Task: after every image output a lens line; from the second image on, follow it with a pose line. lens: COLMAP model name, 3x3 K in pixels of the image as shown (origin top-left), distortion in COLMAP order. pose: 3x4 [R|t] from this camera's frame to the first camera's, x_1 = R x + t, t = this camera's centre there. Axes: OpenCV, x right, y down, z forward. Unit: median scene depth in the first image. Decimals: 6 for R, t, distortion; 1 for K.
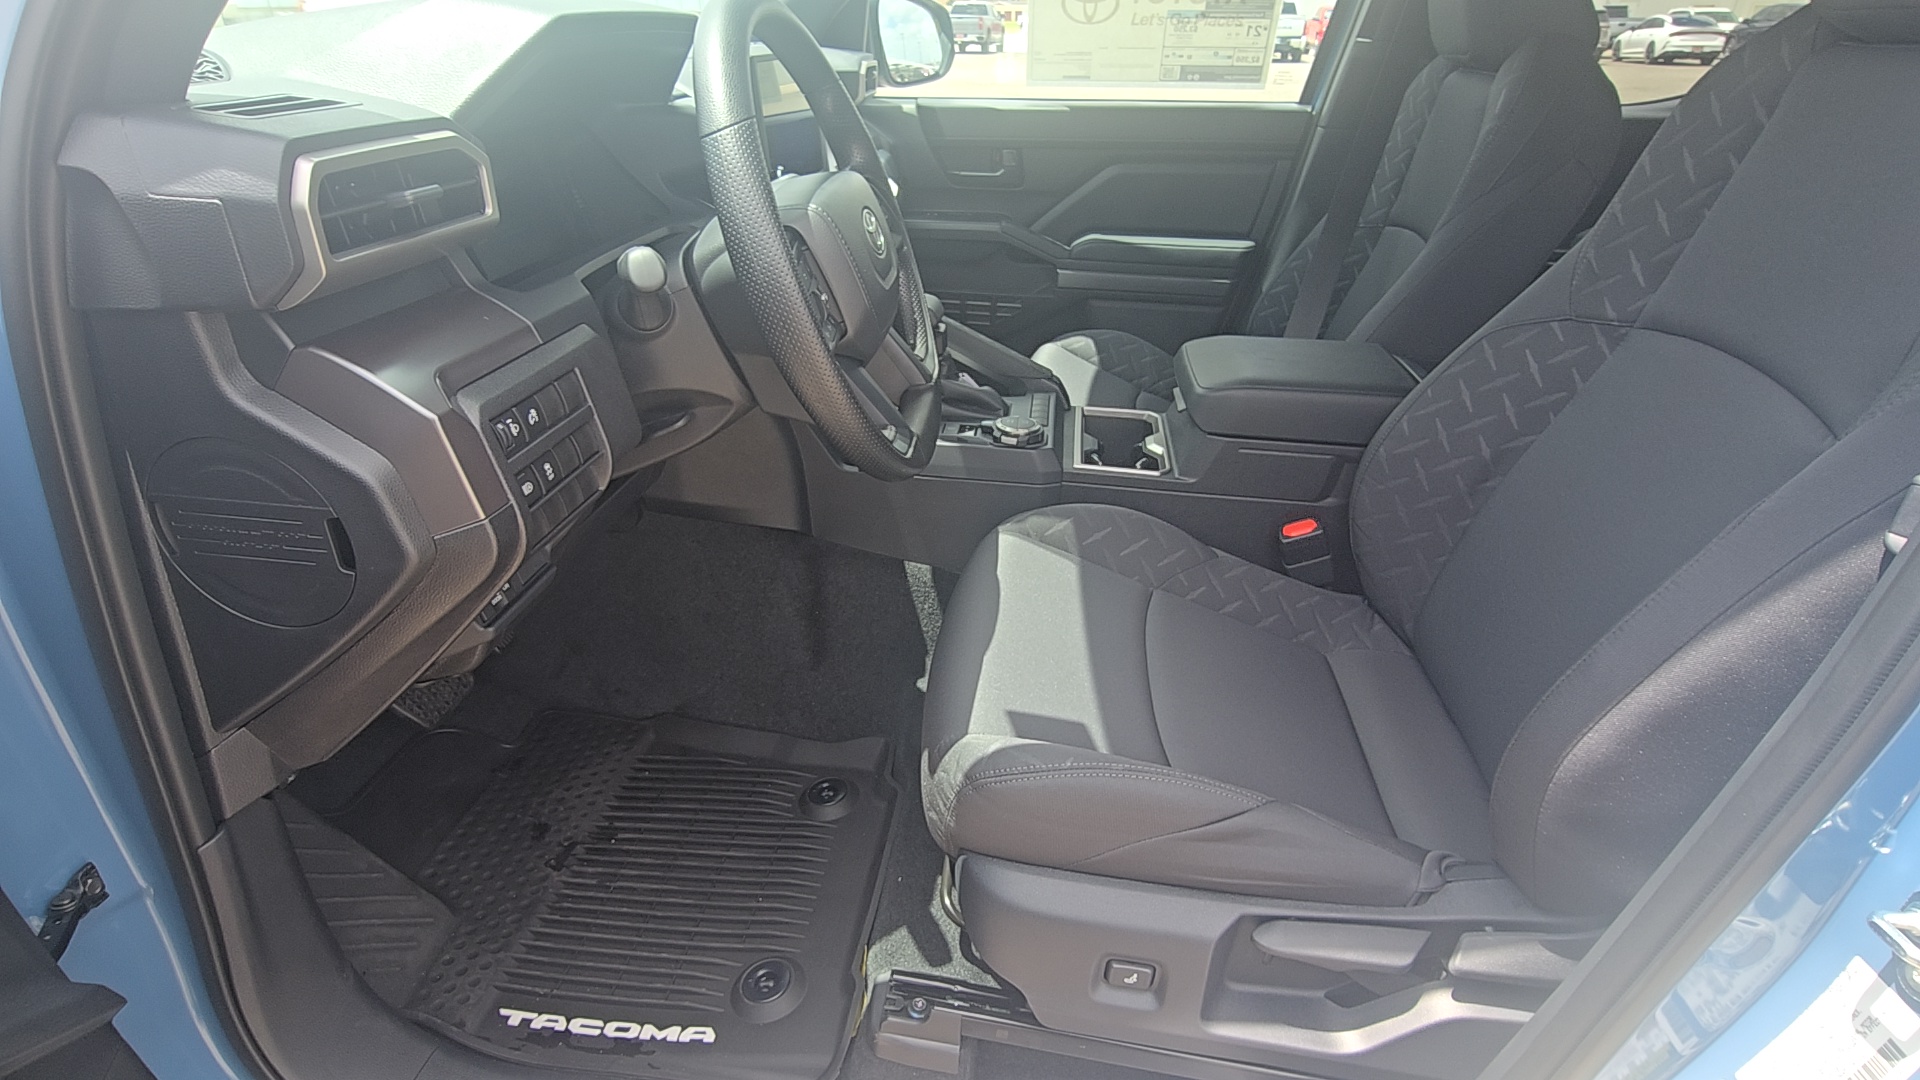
lens RADIAL K [[853.1, 0, 908.5], [0, 853.1, 561.8], [0, 0, 1]] dist [-0.009011, -0.000414]
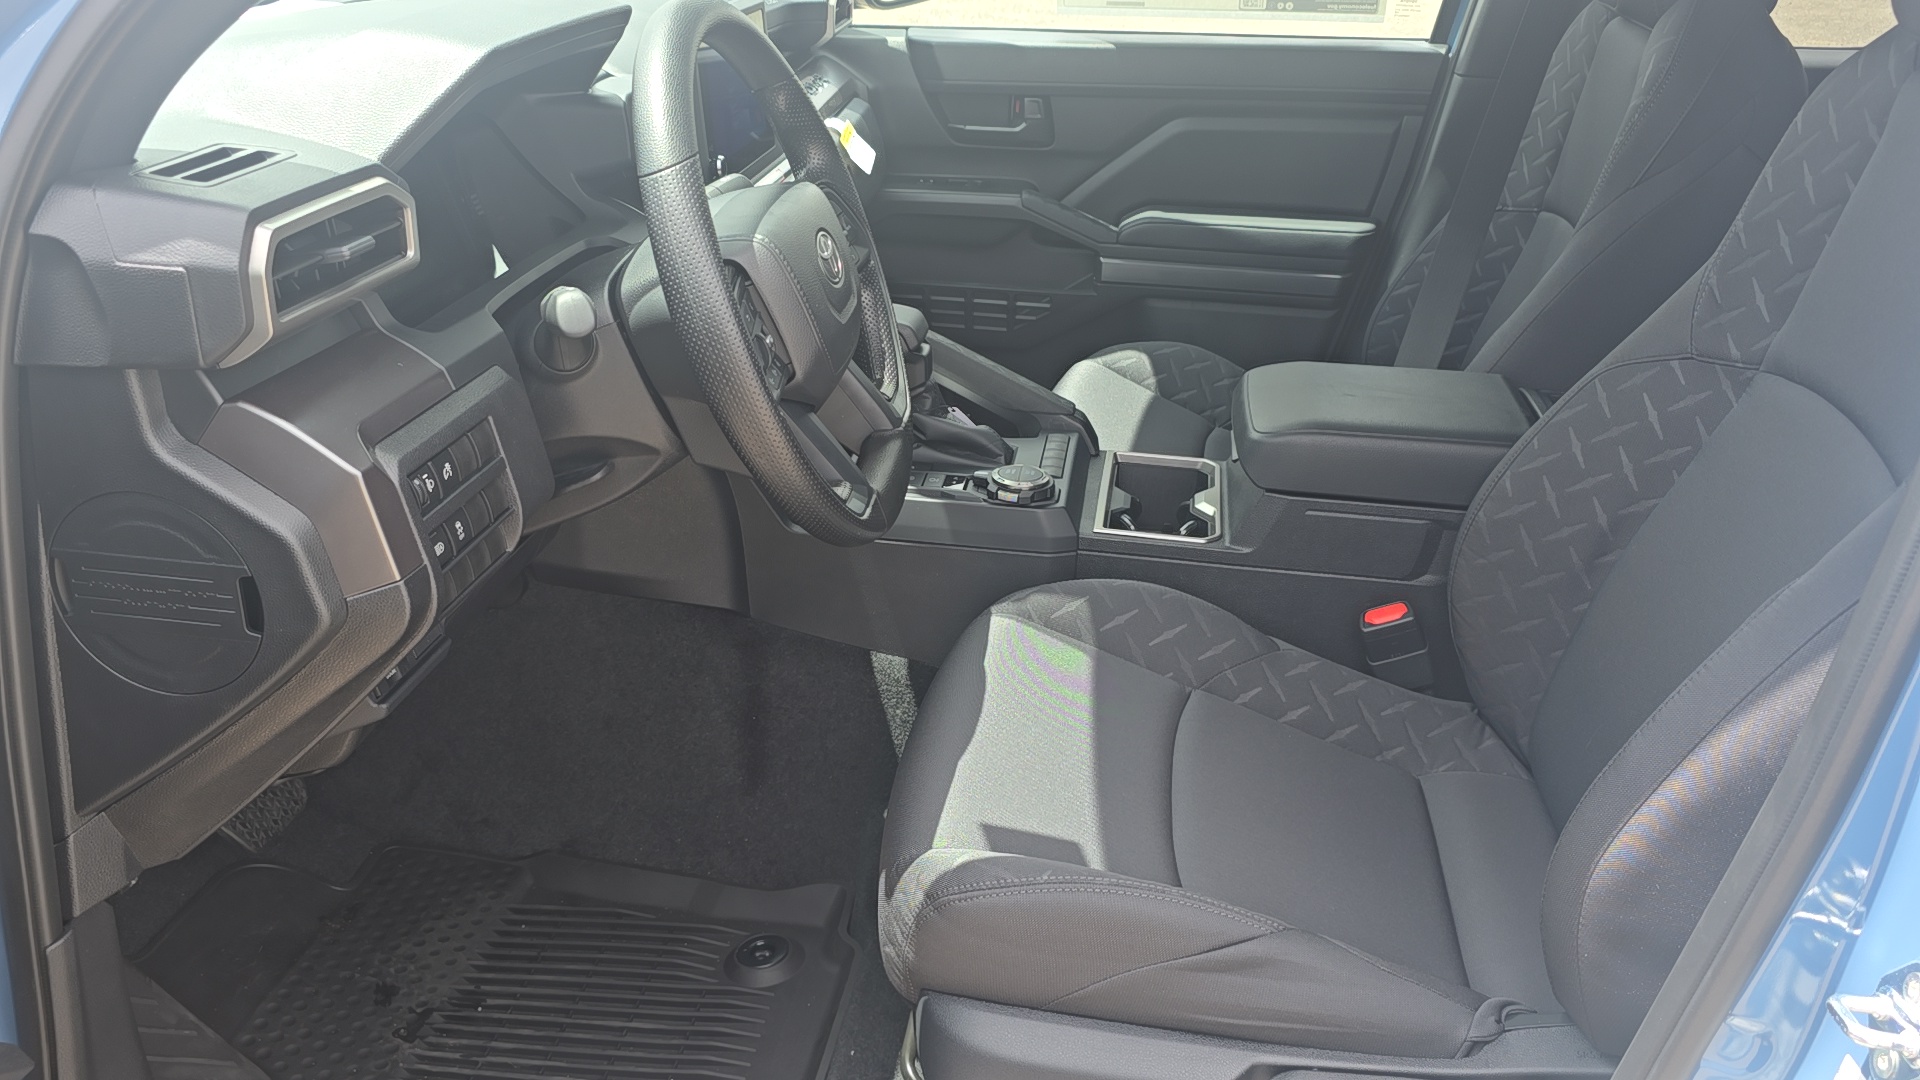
lens RADIAL K [[1341.3, 0, 966.5], [0, 1341.3, 541.6], [0, 0, 1]] dist [-0.012125, -0.004396]
pose [[0.998865, 0.011507, 0.046229, 0.029985], [-0.006839, 0.994974, -0.099897, 0.025753], [-0.047146, 0.099468, 0.993923, -0.256139]]
